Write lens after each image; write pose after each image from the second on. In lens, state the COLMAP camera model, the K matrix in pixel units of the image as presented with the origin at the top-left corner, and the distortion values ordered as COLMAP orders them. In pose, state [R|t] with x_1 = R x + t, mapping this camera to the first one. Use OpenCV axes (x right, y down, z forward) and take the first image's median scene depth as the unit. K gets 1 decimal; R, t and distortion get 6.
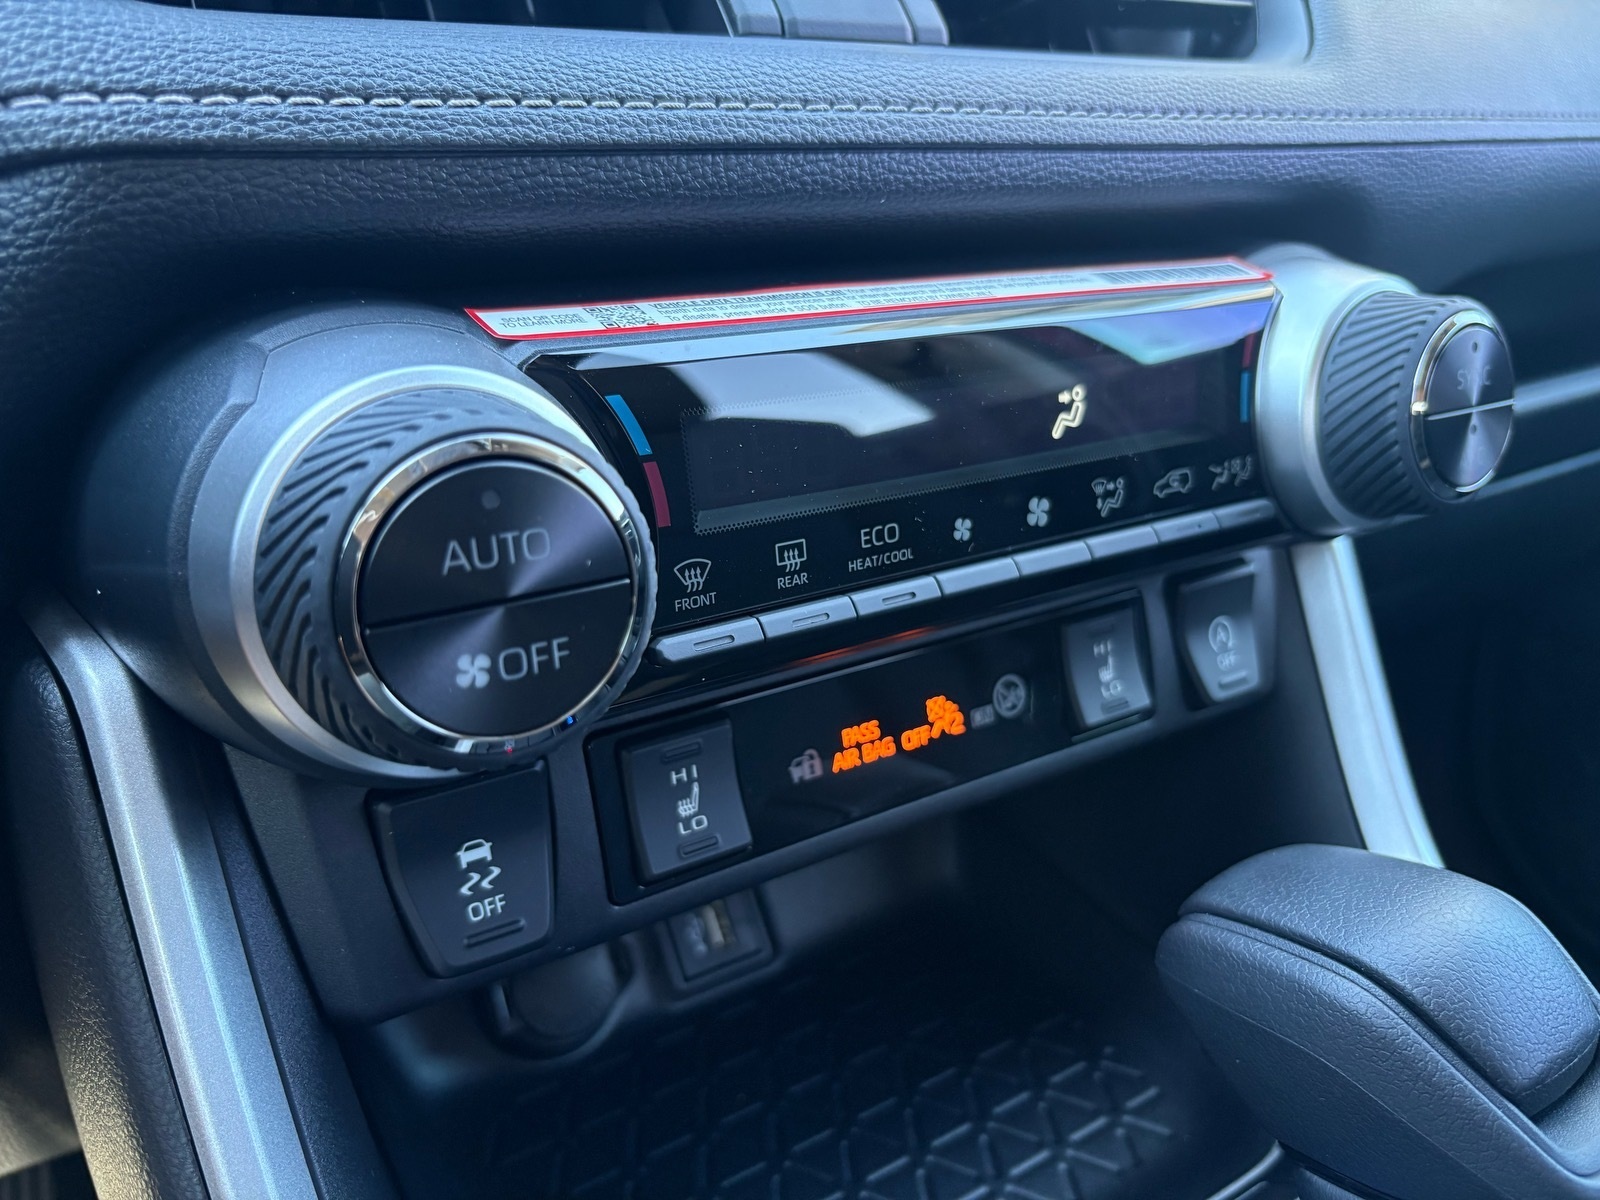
lens RADIAL K [[1264.3, 0, 807.1], [0, 1264.3, 605.9], [0, 0, 1]] dist [-0.007575, -0.052265]
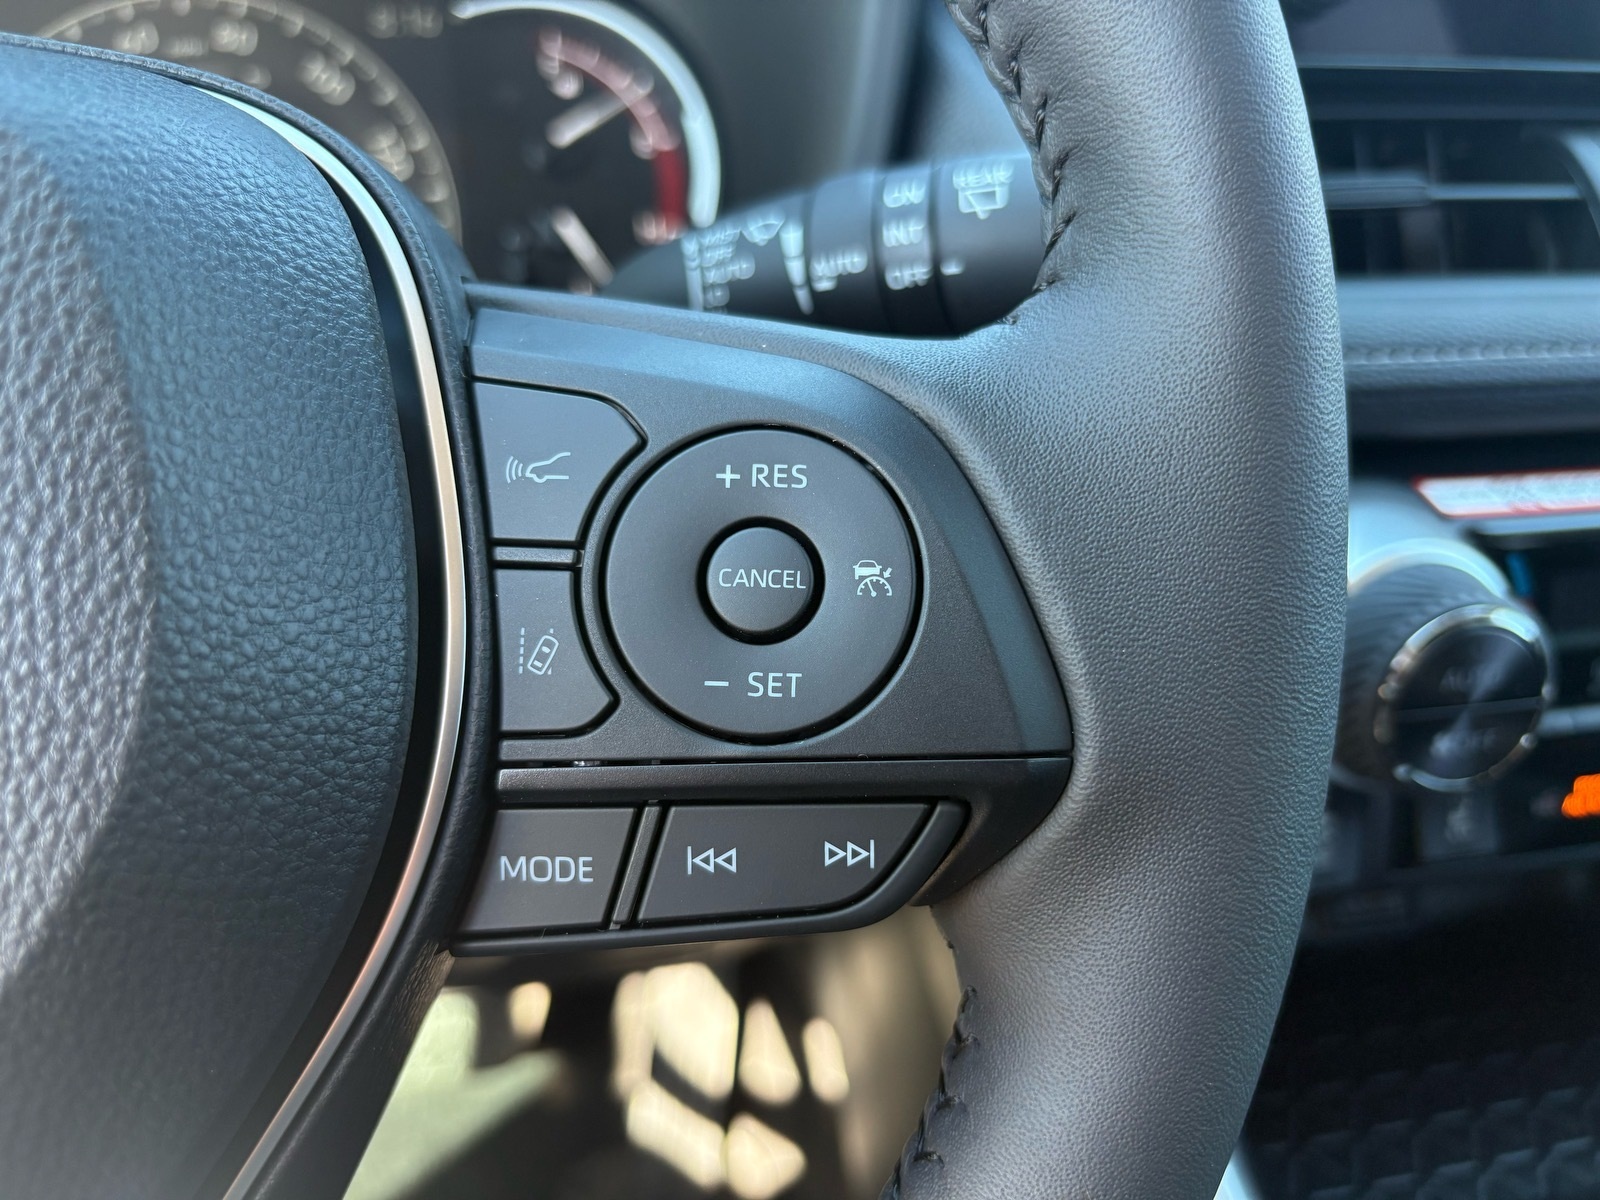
lens RADIAL K [[1264.3, 0, 807.1], [0, 1264.3, 605.9], [0, 0, 1]] dist [-0.007575, -0.052265]
pose [[0.925822, 0.171437, -0.336842, -0.283264], [-0.139460, 0.983276, 0.117131, -0.113827], [0.351290, -0.061467, 0.934247, -0.485446]]
